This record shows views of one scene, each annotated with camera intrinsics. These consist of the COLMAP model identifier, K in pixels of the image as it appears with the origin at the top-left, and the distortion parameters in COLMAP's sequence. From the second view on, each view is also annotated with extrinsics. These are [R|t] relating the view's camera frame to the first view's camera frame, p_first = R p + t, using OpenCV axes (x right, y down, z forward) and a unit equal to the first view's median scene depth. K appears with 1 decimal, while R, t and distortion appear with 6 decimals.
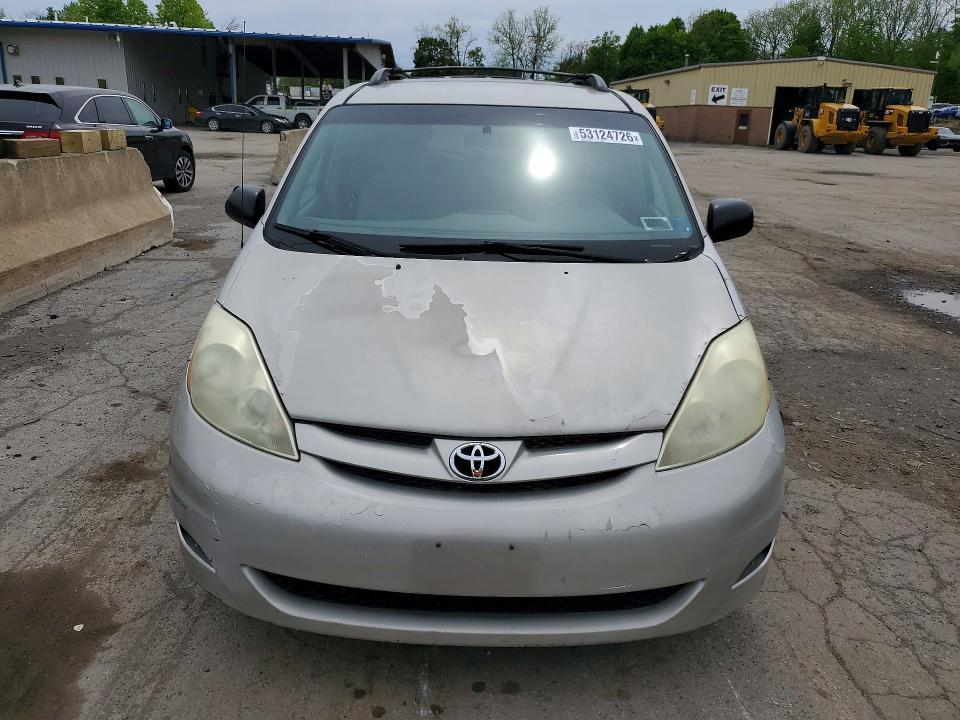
lens RADIAL K [[722.5, 0, 474.9], [0, 722.5, 357.5], [0, 0, 1]] dist [0.005858, 0.006174]
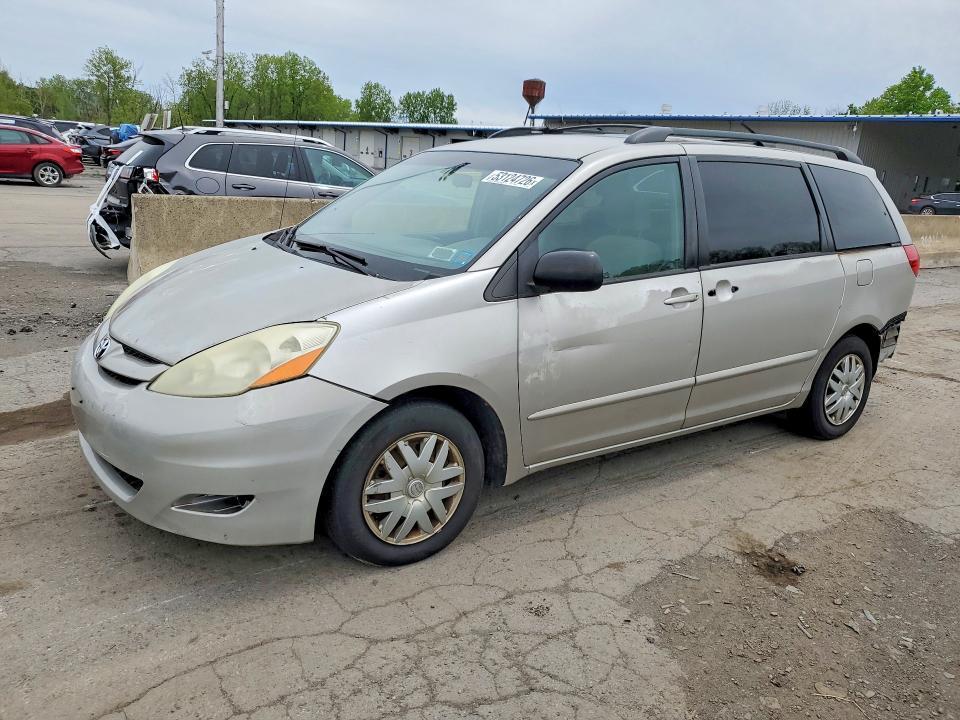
lens RADIAL K [[722.5, 0, 474.9], [0, 722.5, 357.5], [0, 0, 1]] dist [0.005858, 0.006174]
pose [[0.606833, 0.210464, -0.766458, 1.173594], [-0.293636, 0.955450, 0.029878, -0.087883], [0.738601, 0.206929, 0.641599, 0.400939]]
